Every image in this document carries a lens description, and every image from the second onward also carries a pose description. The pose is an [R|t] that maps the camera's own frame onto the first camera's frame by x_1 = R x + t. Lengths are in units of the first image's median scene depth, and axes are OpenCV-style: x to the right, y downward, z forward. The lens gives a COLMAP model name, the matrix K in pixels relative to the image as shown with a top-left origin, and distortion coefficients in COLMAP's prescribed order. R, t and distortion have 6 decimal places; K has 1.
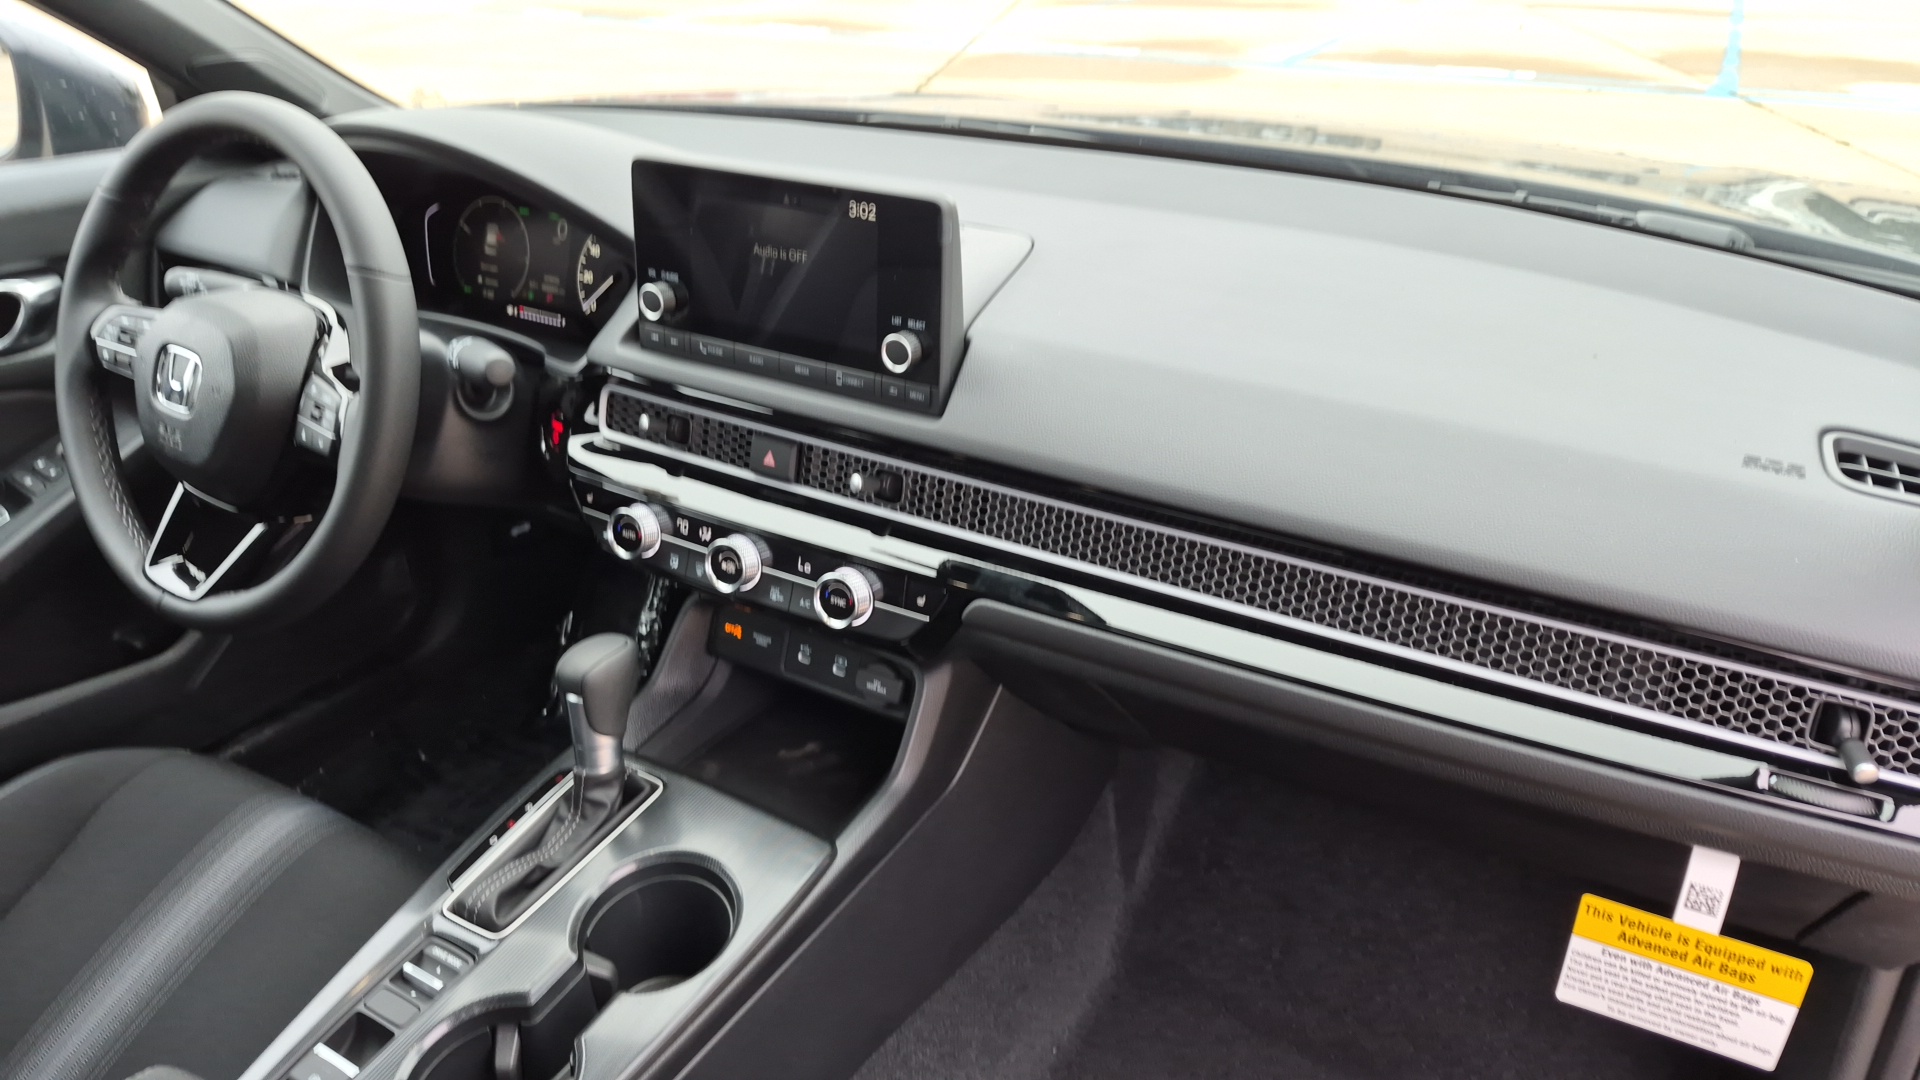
lens RADIAL K [[1296.9, 0, 960.0], [0, 1296.9, 540.0], [0, 0, 1]] dist [0.093142, -0.088304]
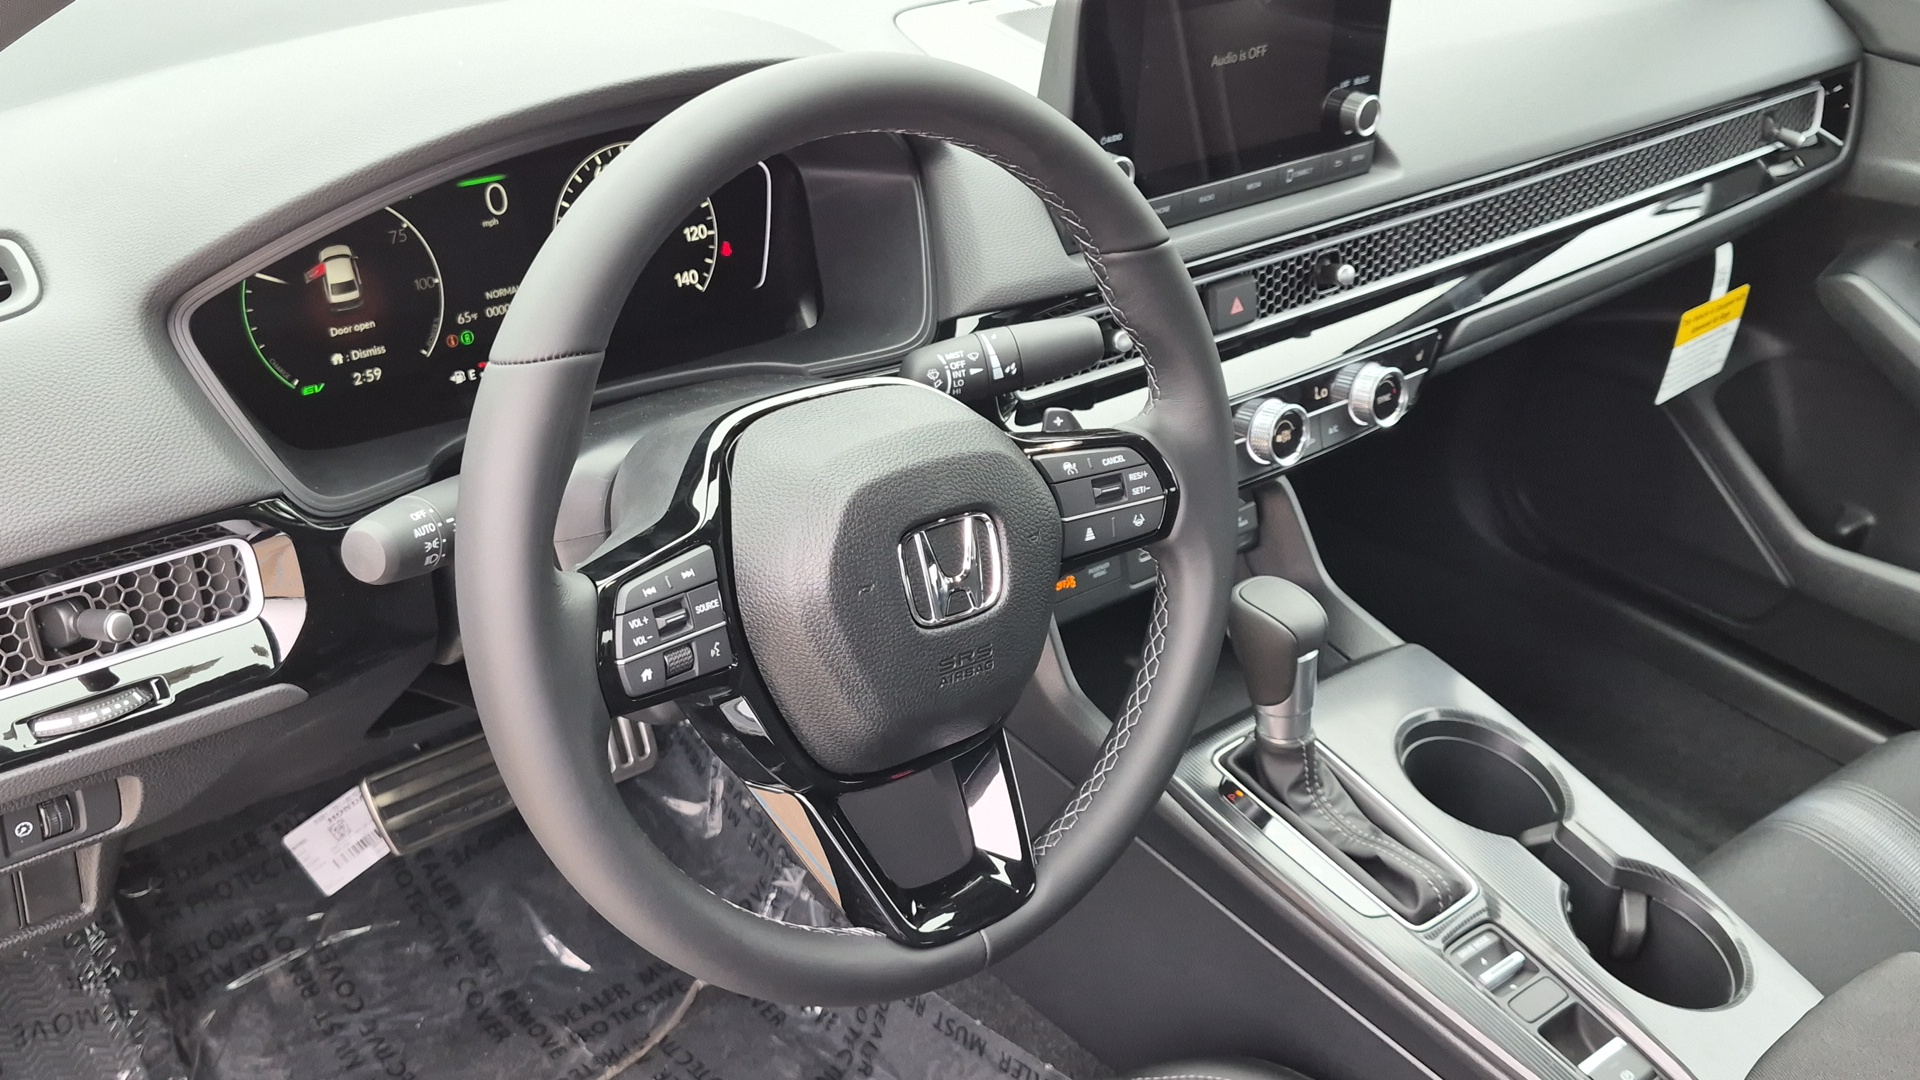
lens RADIAL K [[1975.5, 0, 960.0], [0, 1975.5, 540.0], [0, 0, 1]] dist [0.121483, 0.004144]
pose [[0.297615, -0.457894, 0.837710, -1.428950], [0.361594, 0.866163, 0.344982, -0.466342], [-0.883558, 0.200239, 0.423355, 0.701208]]
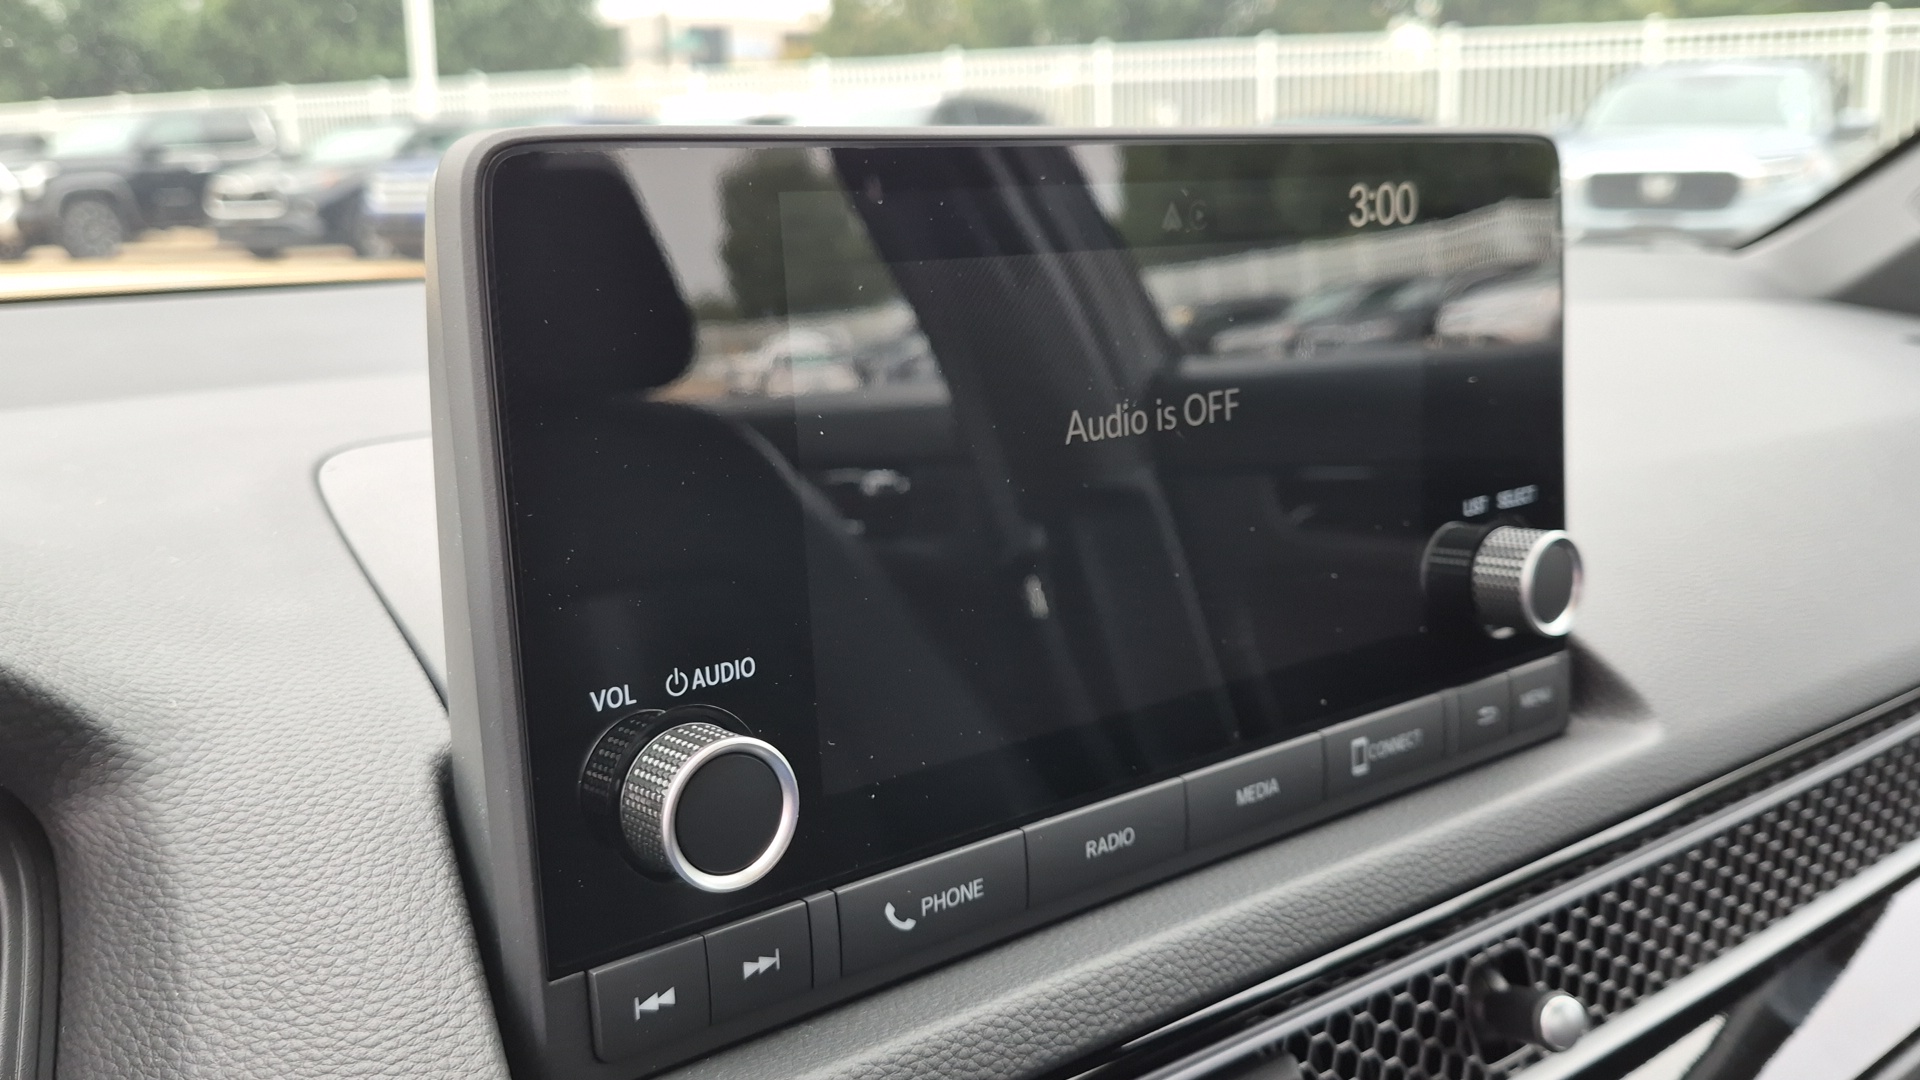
lens RADIAL K [[1735.5, 0, 960.0], [0, 1735.5, 540.0], [0, 0, 1]] dist [0.107236, -0.001685]
pose [[0.331265, -0.202754, 0.921496, -0.510888], [0.438584, 0.897805, 0.039876, -0.235331], [-0.835408, 0.390944, 0.386337, 0.927142]]
